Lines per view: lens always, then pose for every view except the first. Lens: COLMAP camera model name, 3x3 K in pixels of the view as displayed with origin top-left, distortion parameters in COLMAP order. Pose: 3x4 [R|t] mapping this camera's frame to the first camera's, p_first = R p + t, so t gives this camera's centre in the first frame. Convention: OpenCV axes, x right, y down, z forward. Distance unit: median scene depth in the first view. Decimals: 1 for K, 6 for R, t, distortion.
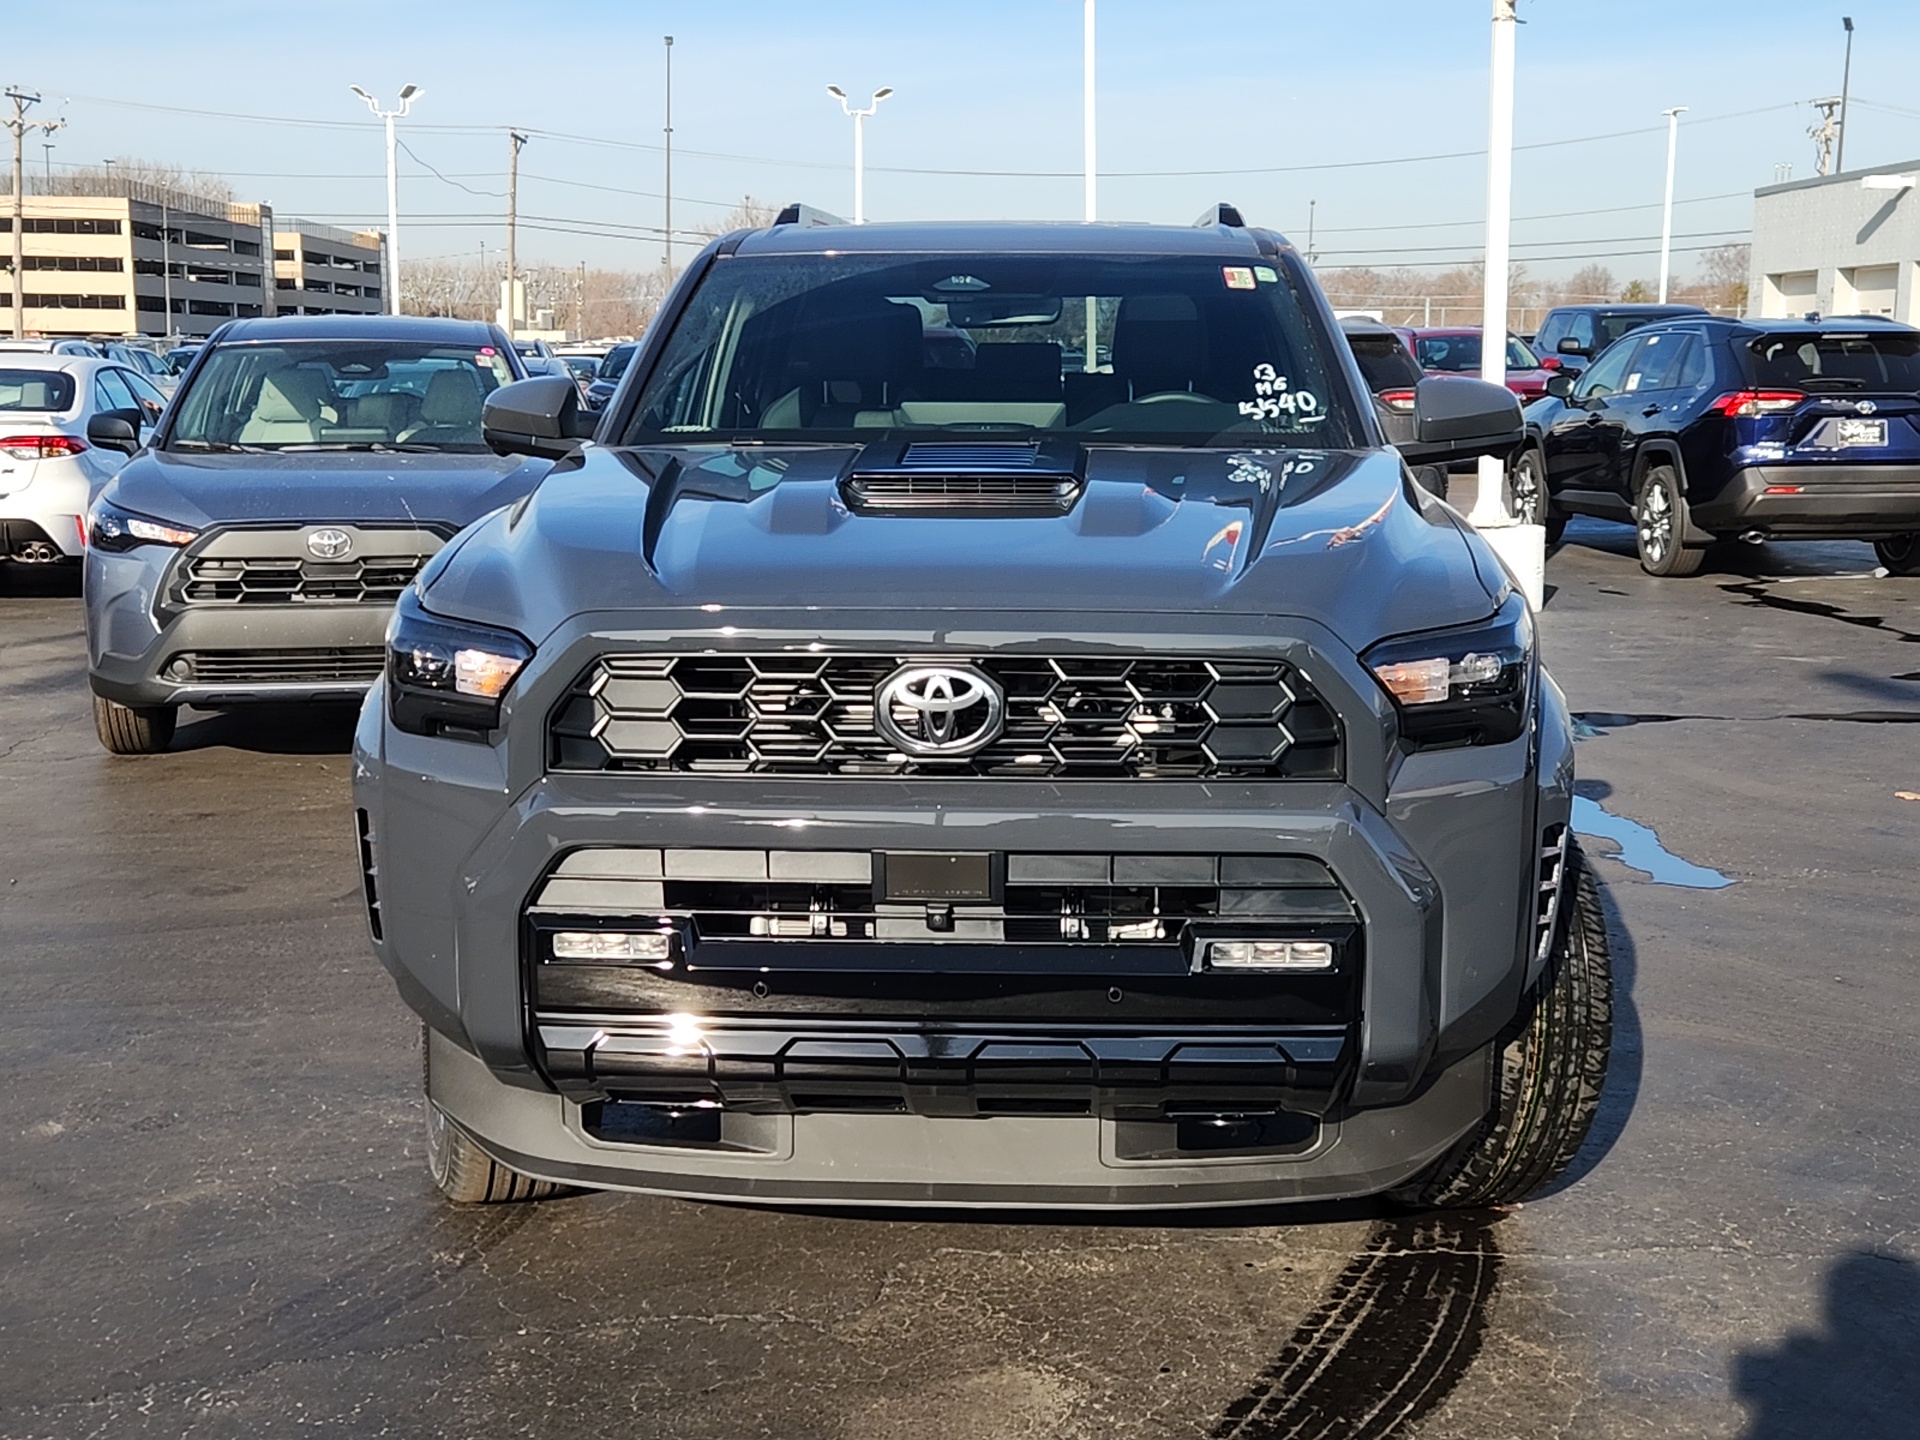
lens RADIAL K [[2327.6, 0, 987.1], [0, 2327.6, 716.2], [0, 0, 1]] dist [0.078012, 0.033677]
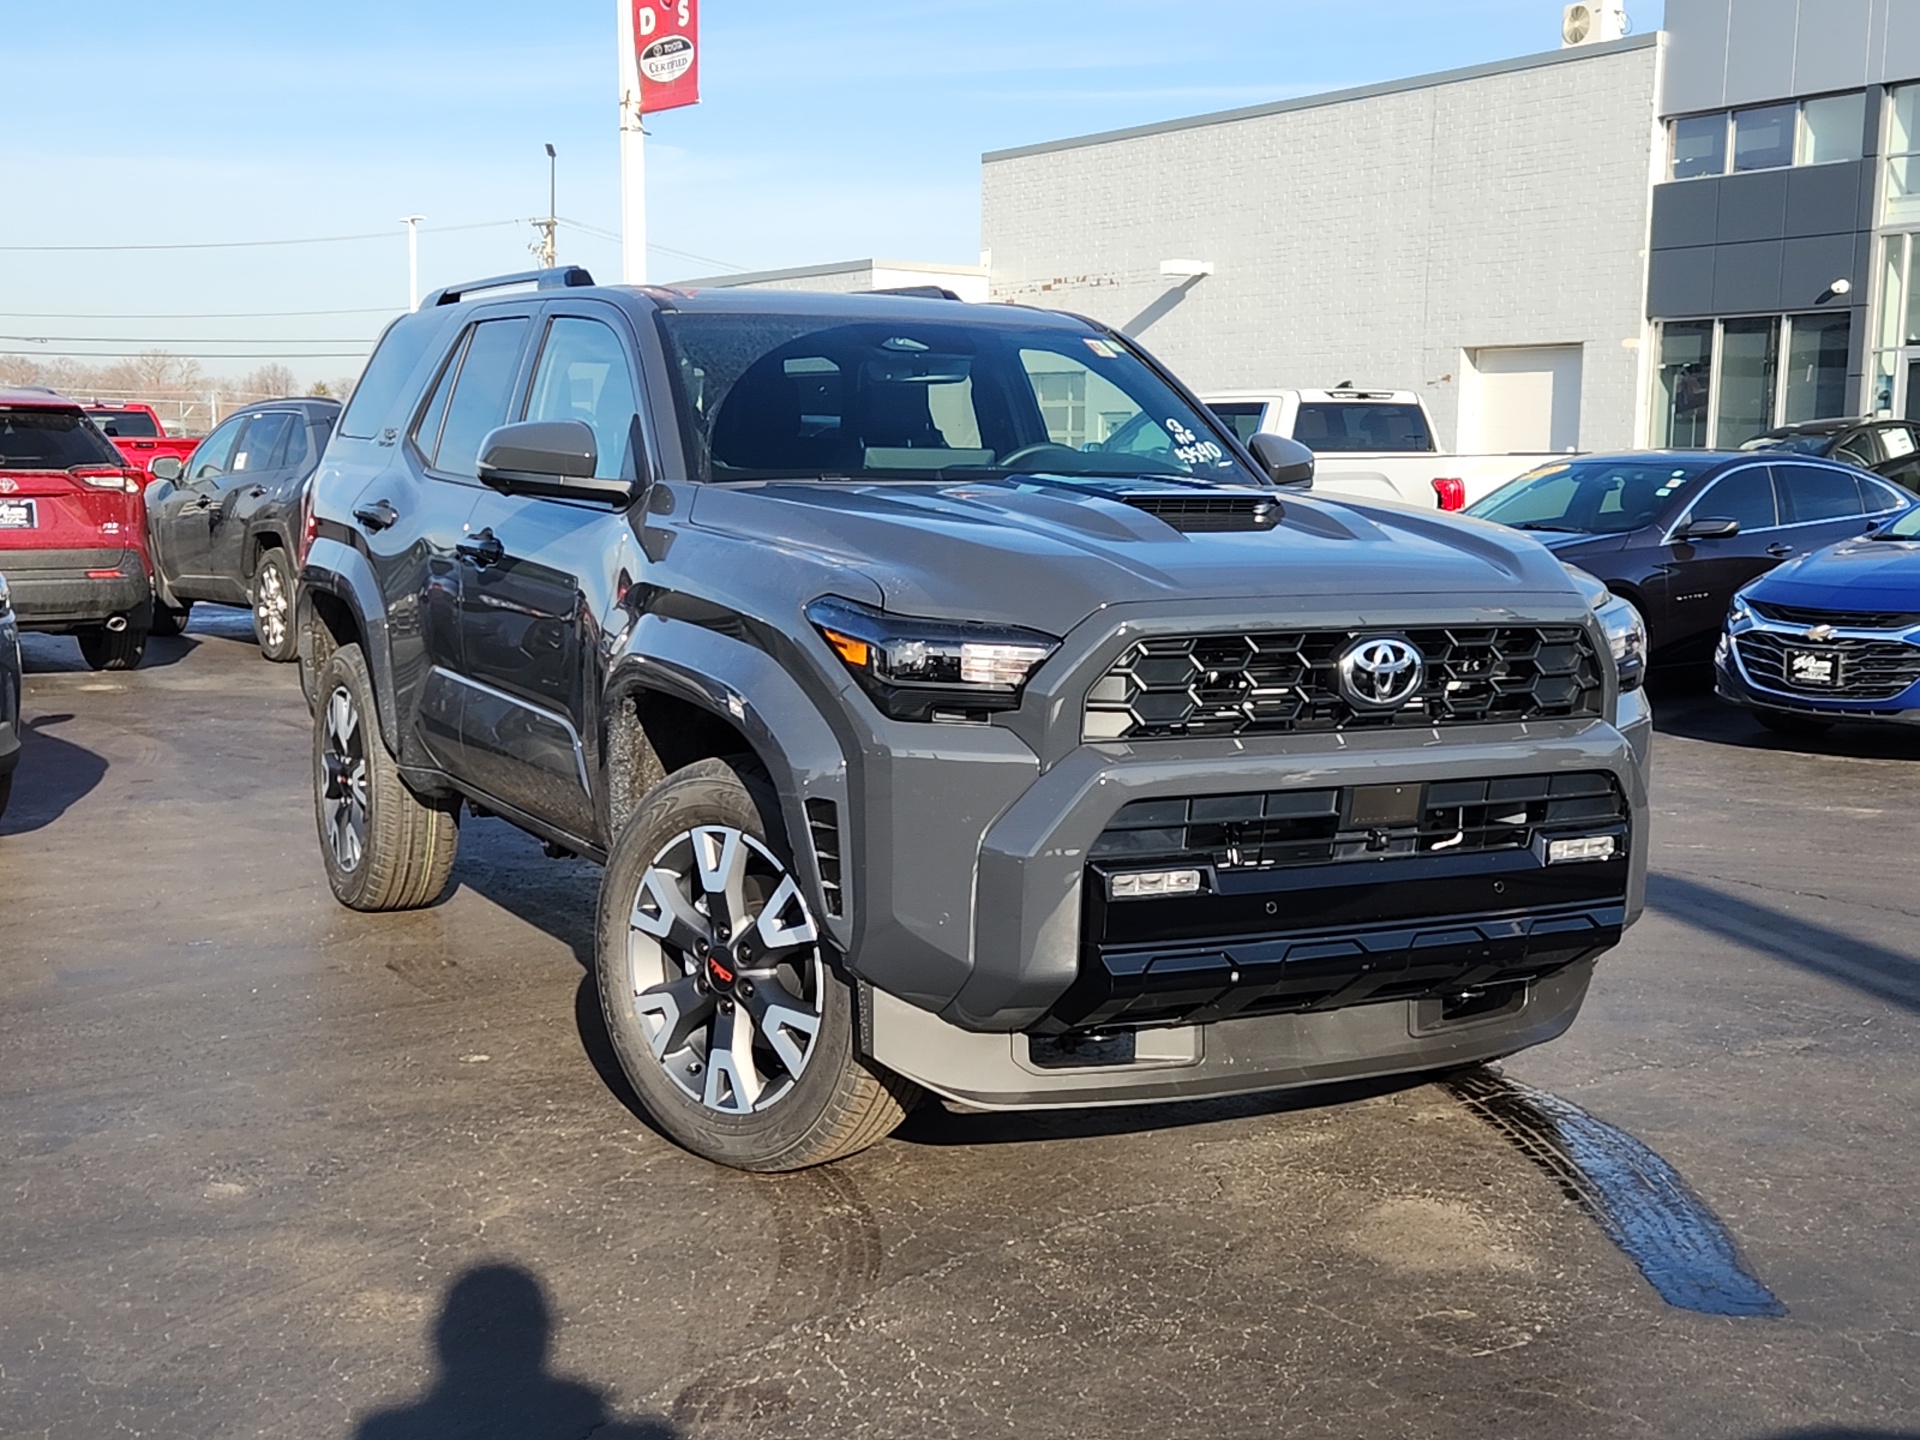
lens RADIAL K [[2327.6, 0, 987.1], [0, 2327.6, 716.2], [0, 0, 1]] dist [0.078012, 0.033677]
pose [[0.861088, -0.045538, 0.506413, -0.765322], [0.066305, 0.997533, -0.023041, 0.032551], [-0.504115, 0.053418, 0.861983, 0.013637]]
